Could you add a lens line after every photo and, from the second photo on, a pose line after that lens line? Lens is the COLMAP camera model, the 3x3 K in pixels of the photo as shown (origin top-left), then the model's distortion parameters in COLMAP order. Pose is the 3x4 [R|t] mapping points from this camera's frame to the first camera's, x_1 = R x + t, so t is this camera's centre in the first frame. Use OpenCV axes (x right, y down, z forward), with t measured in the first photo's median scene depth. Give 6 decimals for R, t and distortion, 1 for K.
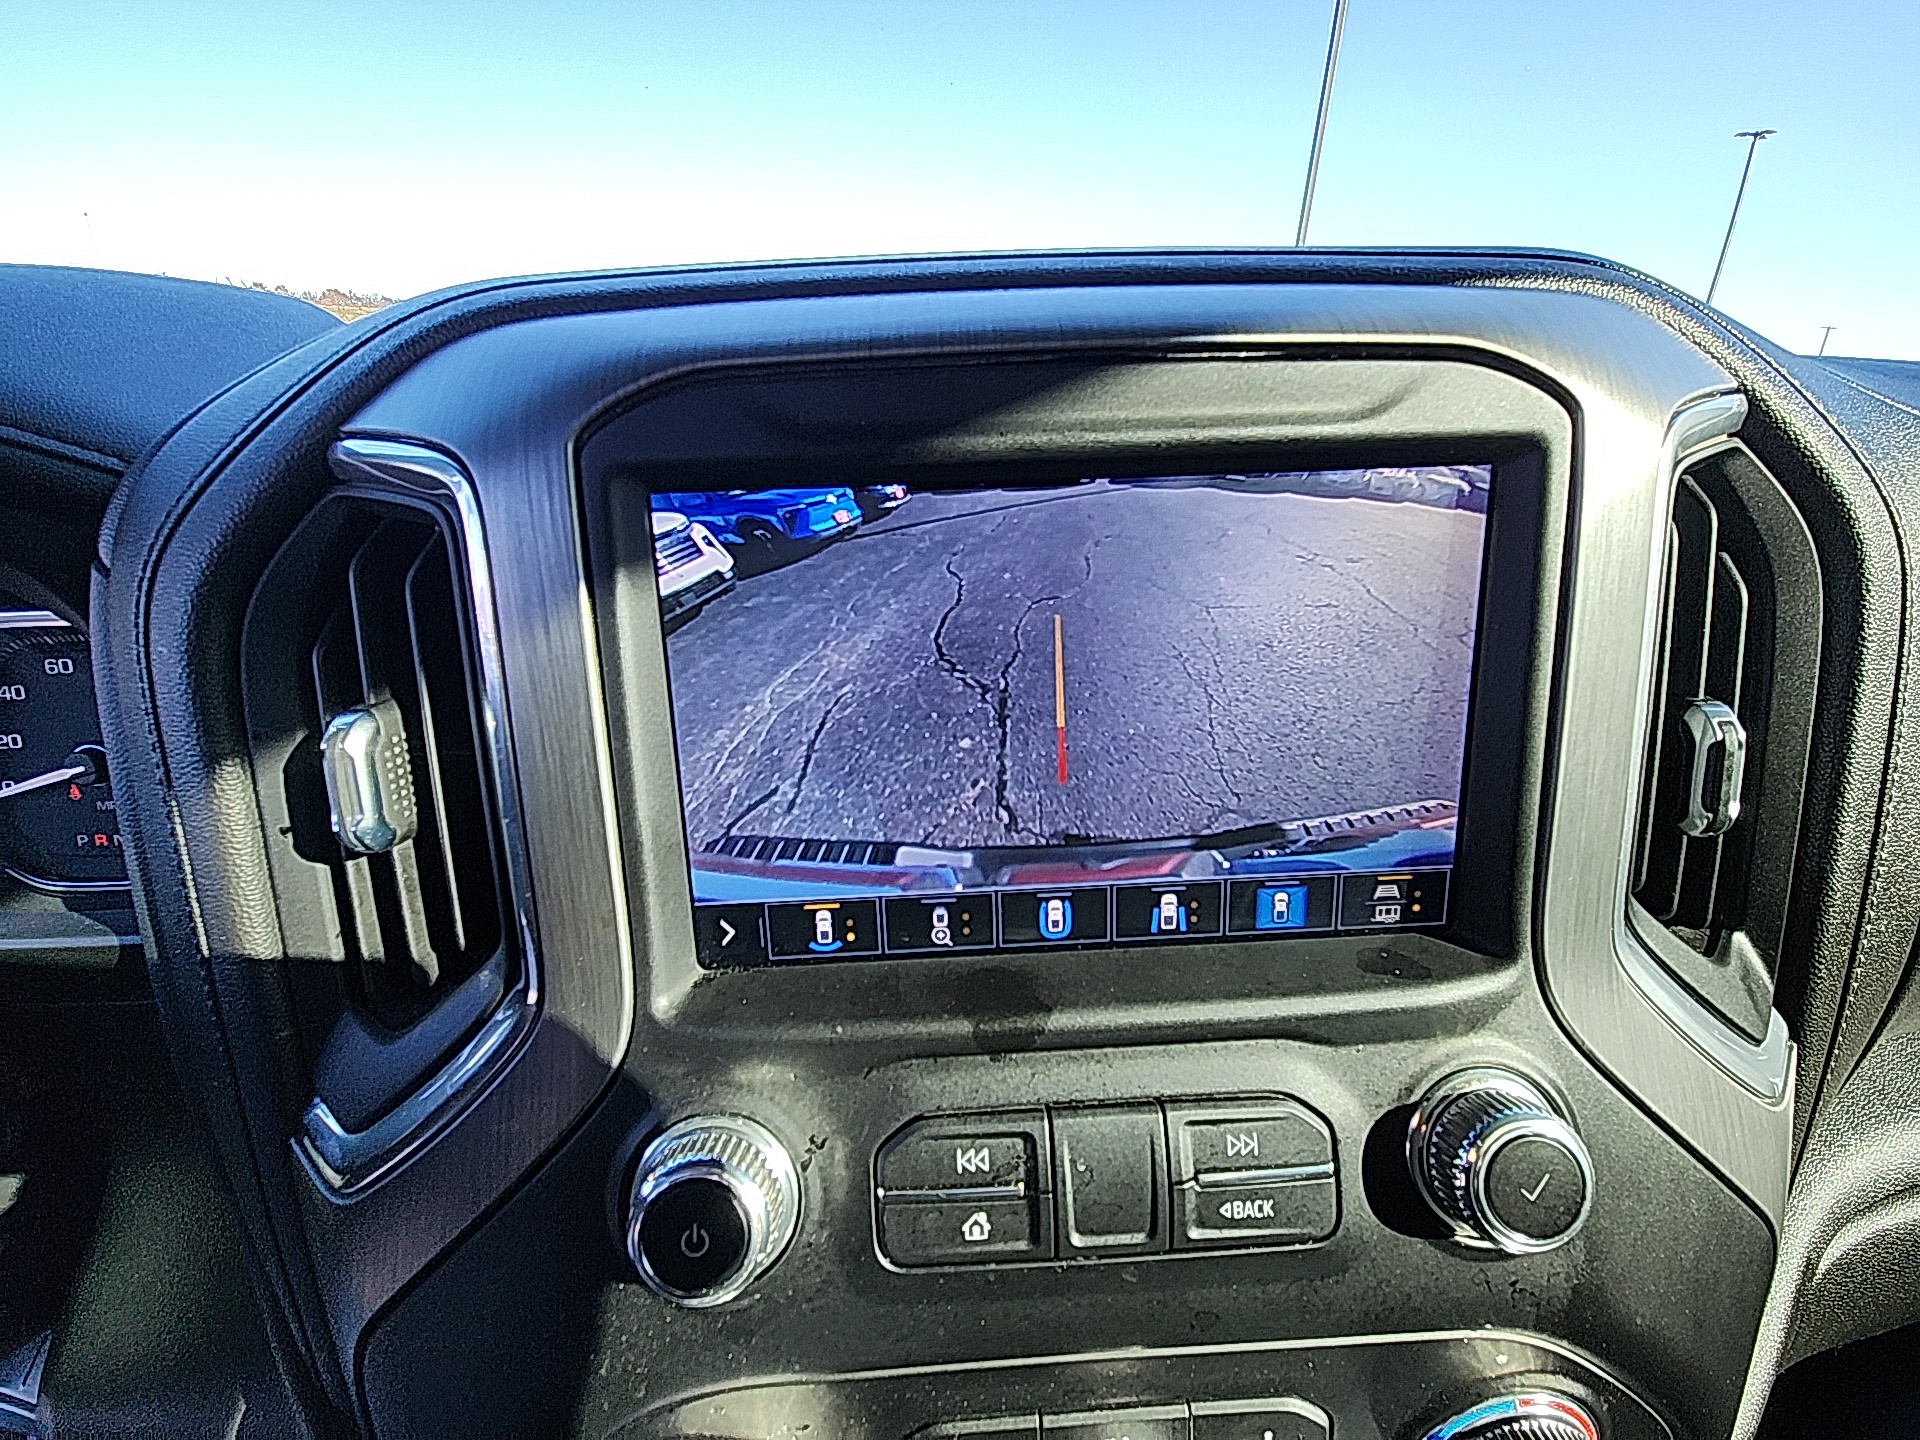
lens RADIAL K [[779.5, 0, 950.0], [0, 779.5, 700.2], [0, 0, 1]] dist [0.009450, -0.005878]
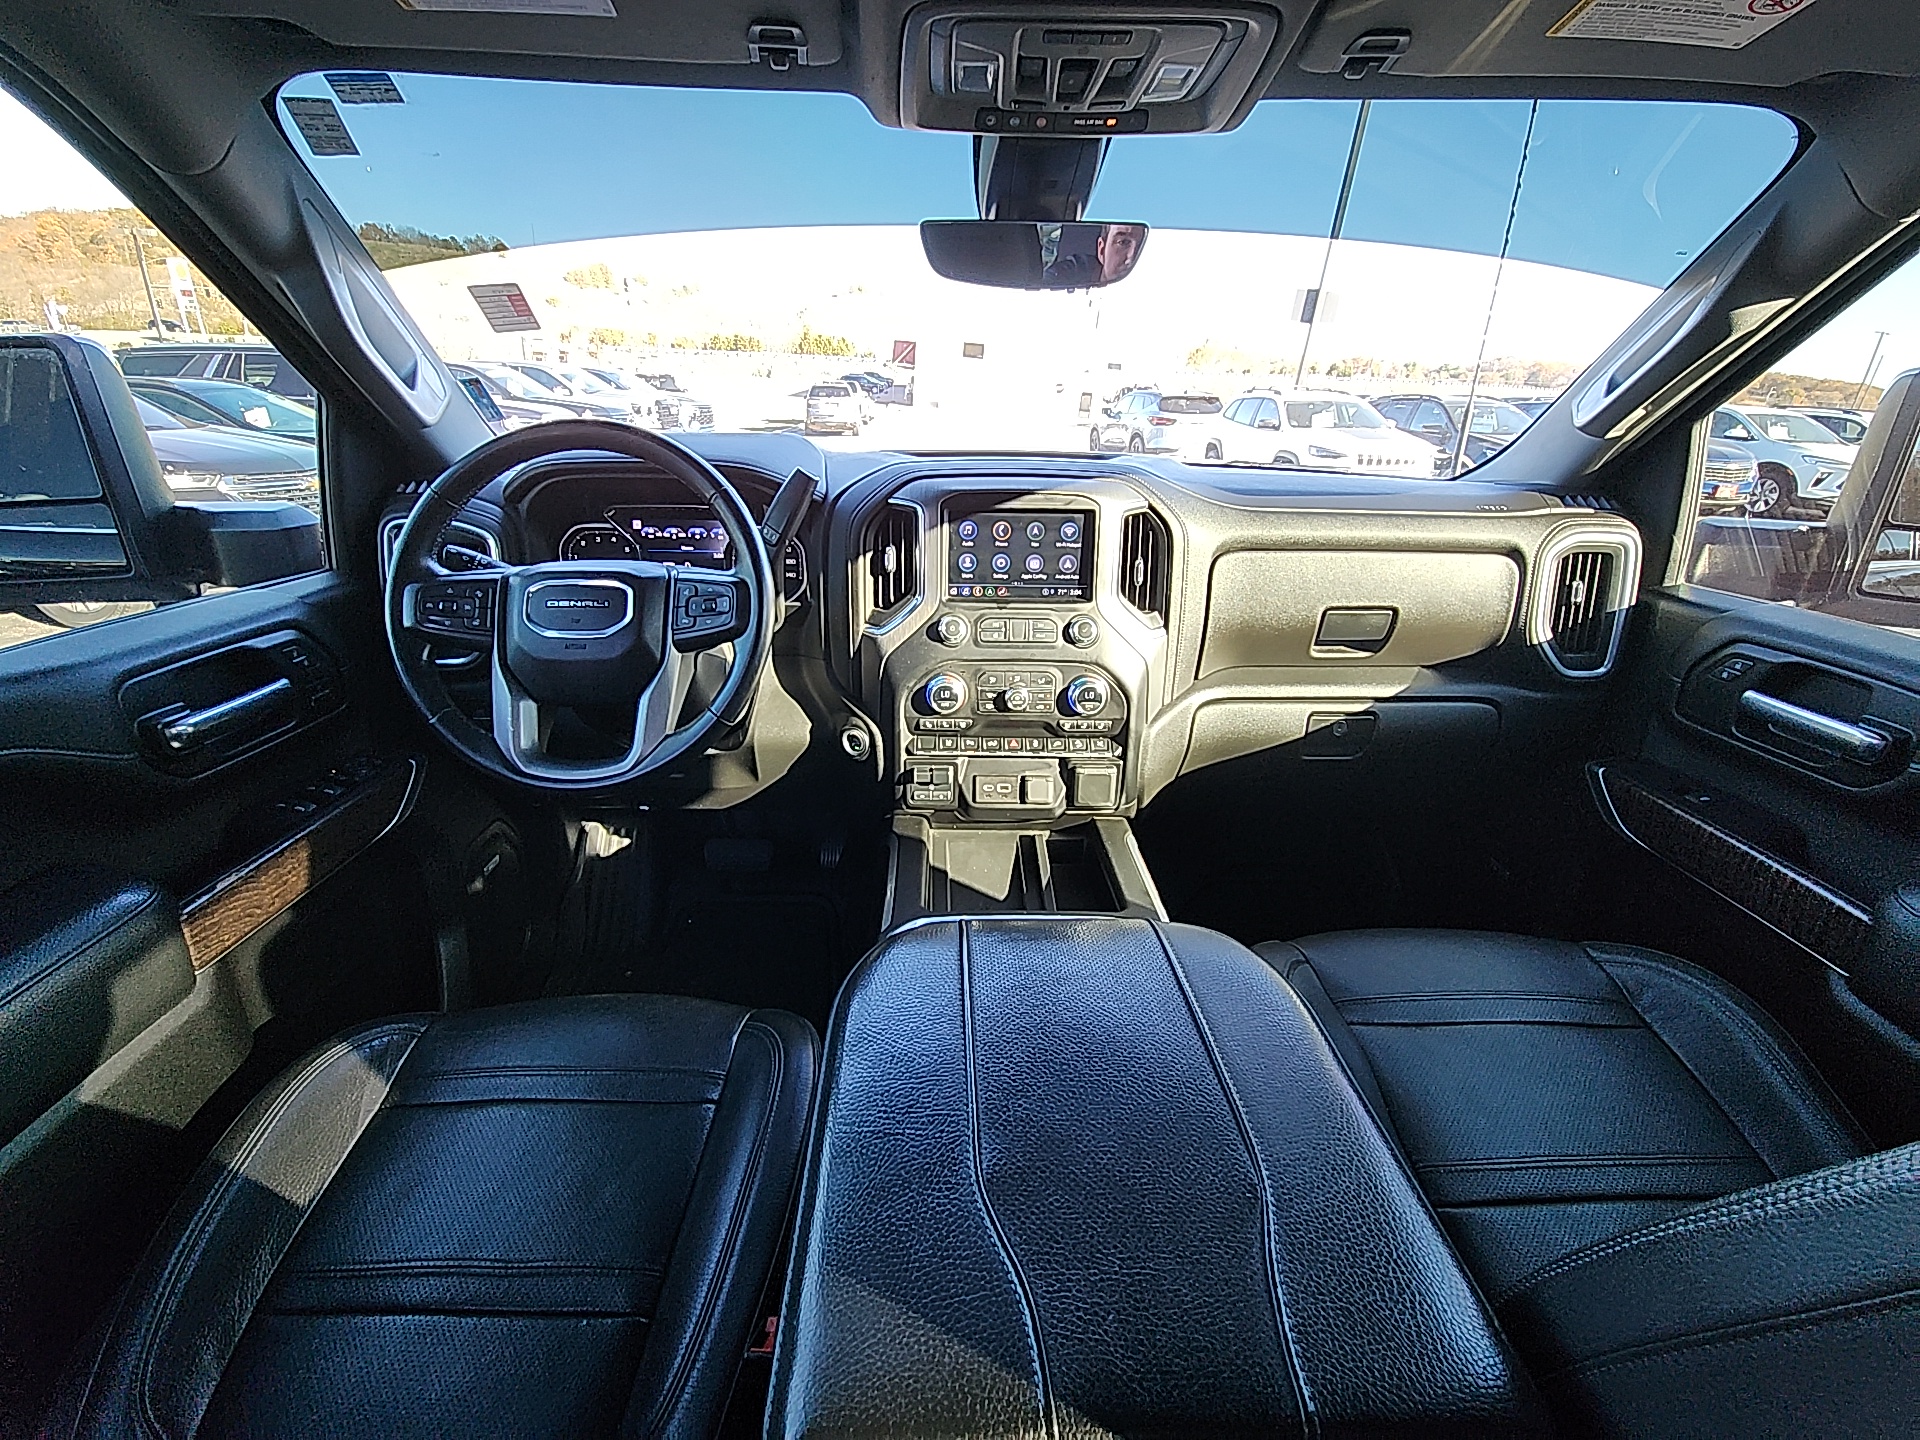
lens RADIAL K [[779.5, 0, 955.4], [0, 779.5, 704.3], [0, 0, 1]] dist [0.009450, -0.005878]
pose [[0.998366, 0.054842, -0.016043, -0.137057], [-0.054133, 0.997663, 0.041701, 0.883517], [0.018293, -0.040764, 0.999001, -4.627321]]
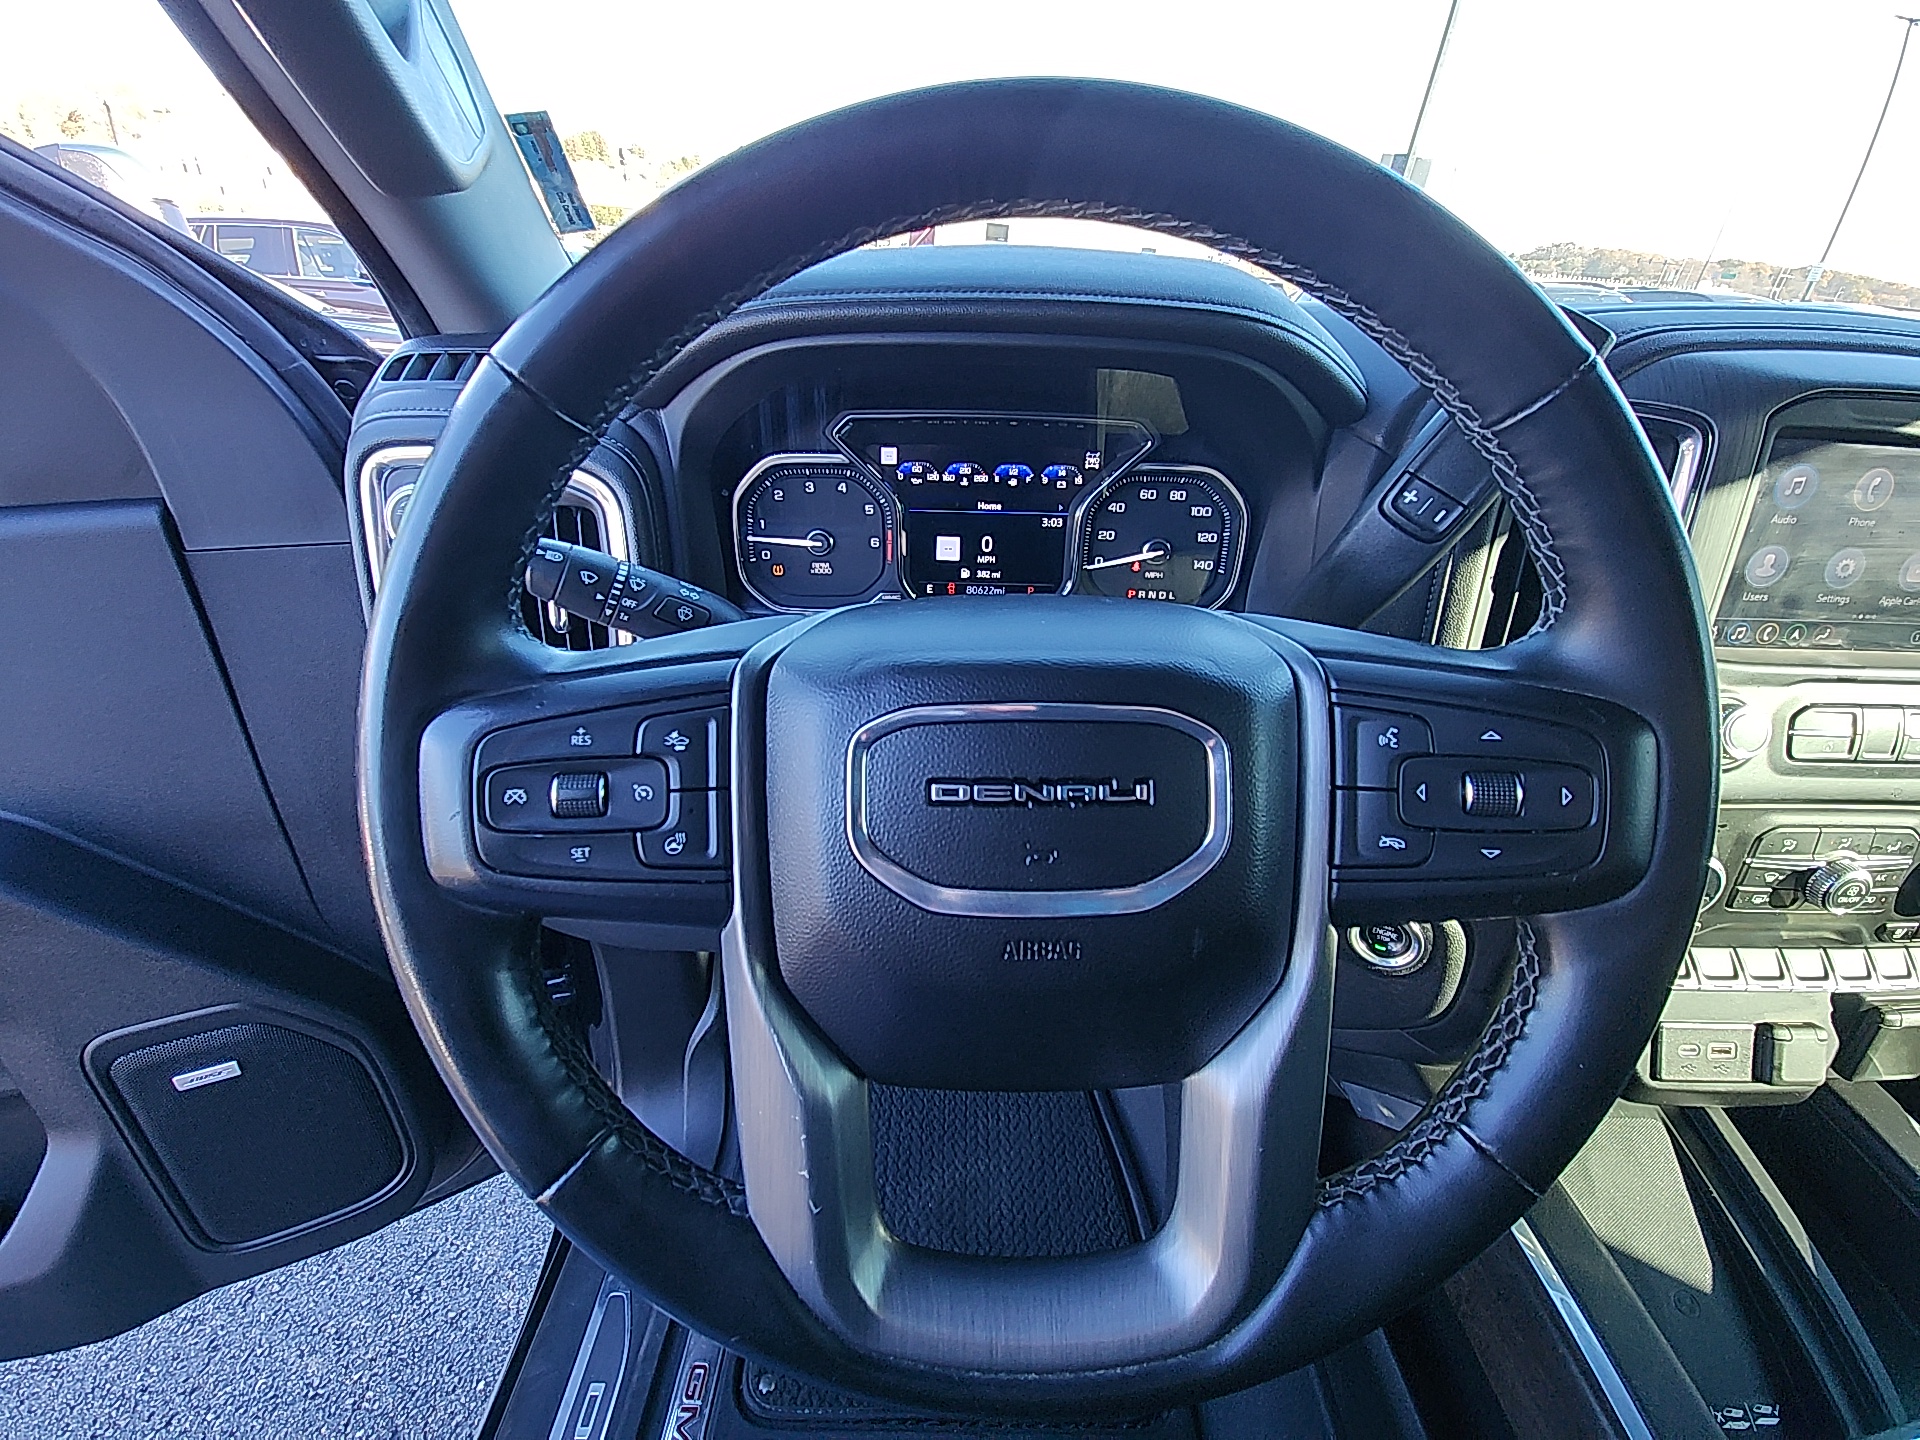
lens RADIAL K [[779.5, 0, 954.2], [0, 779.5, 700.4], [0, 0, 1]] dist [0.009450, -0.005878]
pose [[0.997474, 0.068046, -0.020380, -2.499577], [-0.064082, 0.985816, 0.155114, 0.285997], [0.030646, -0.153416, 0.987686, -1.421194]]
